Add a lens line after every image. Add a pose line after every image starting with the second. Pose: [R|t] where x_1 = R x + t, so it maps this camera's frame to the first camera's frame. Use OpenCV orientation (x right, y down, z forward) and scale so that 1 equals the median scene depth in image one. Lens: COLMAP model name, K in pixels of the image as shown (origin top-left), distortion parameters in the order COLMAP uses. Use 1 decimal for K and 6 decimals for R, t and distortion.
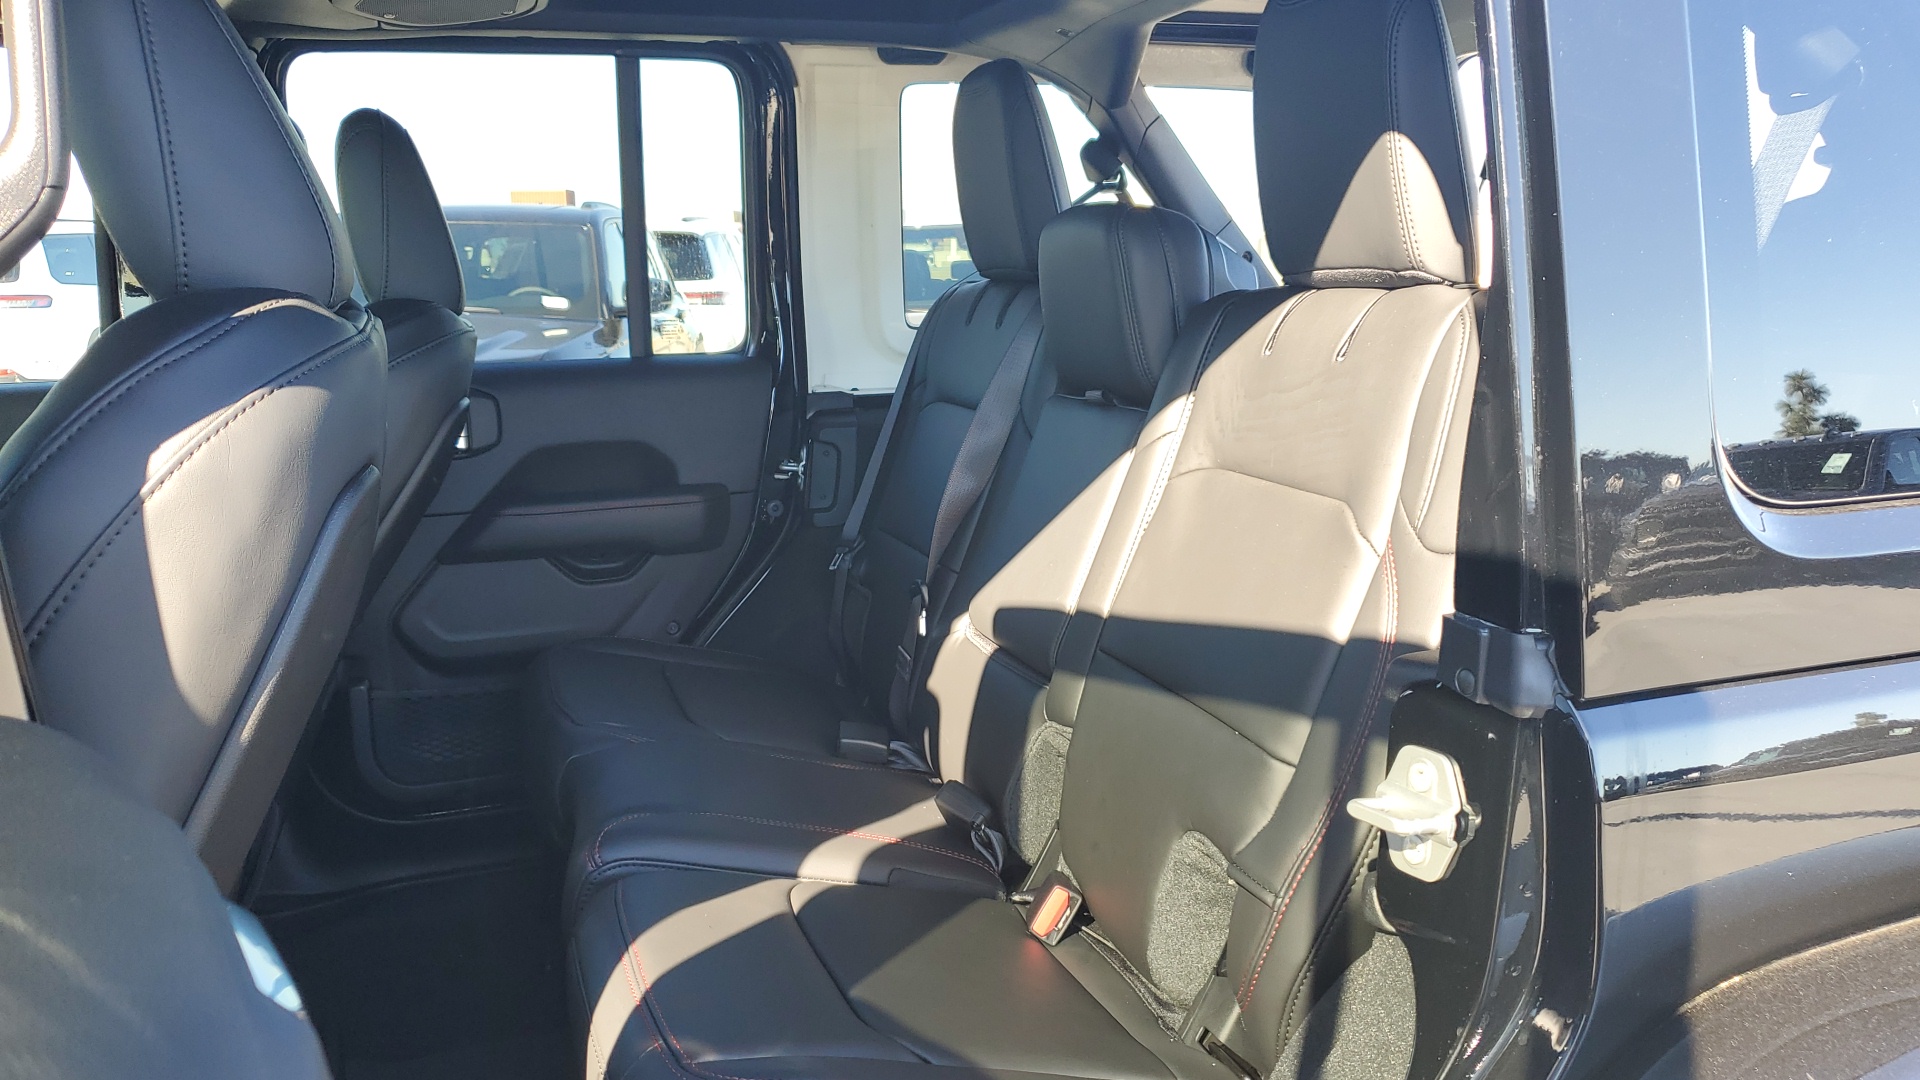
lens RADIAL K [[1492.5, 0, 965.4], [0, 1492.5, 556.9], [0, 0, 1]] dist [0.065395, -0.091324]
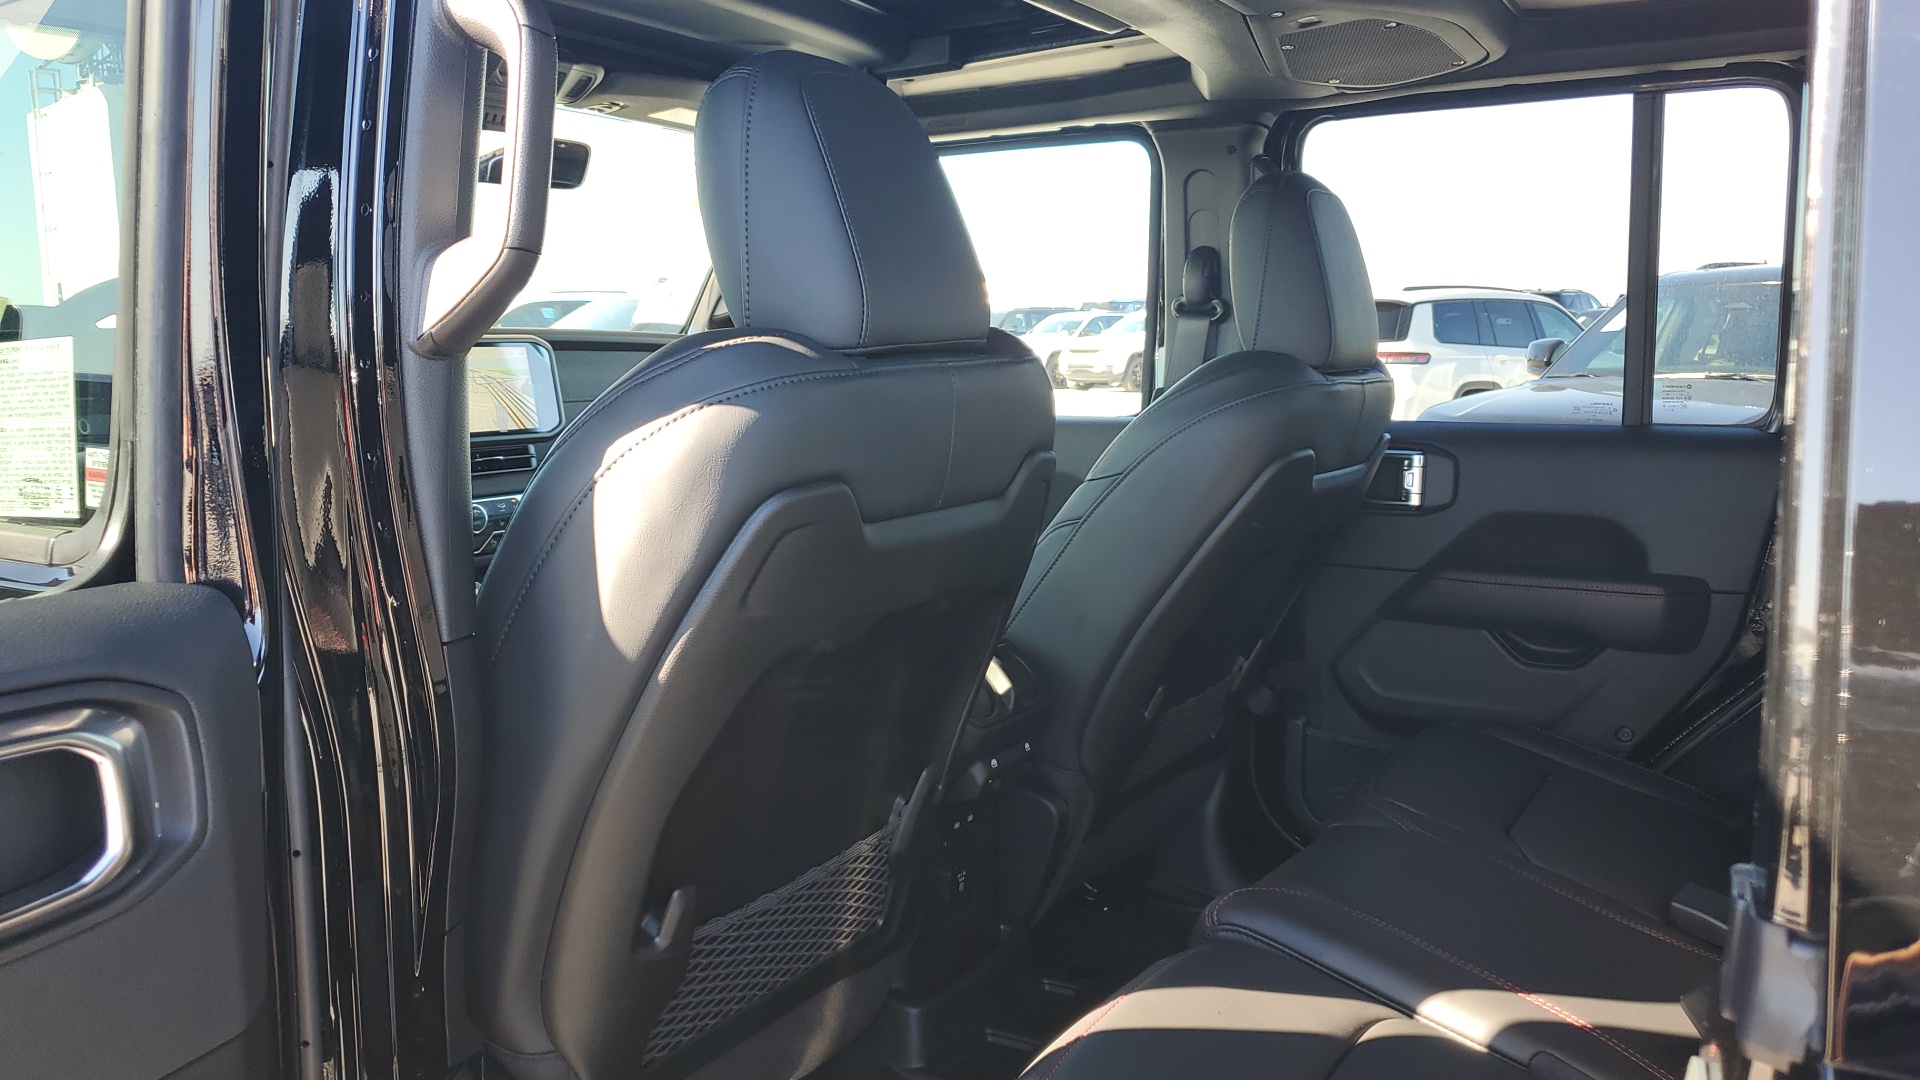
lens RADIAL K [[1492.5, 0, 944.0], [0, 1492.5, 548.1], [0, 0, 1]] dist [0.065395, -0.091324]
pose [[0.638534, 0.126349, -0.759151, 0.222896], [-0.161797, 0.986424, 0.028085, -0.022191], [0.752393, 0.104895, 0.650309, 0.127577]]
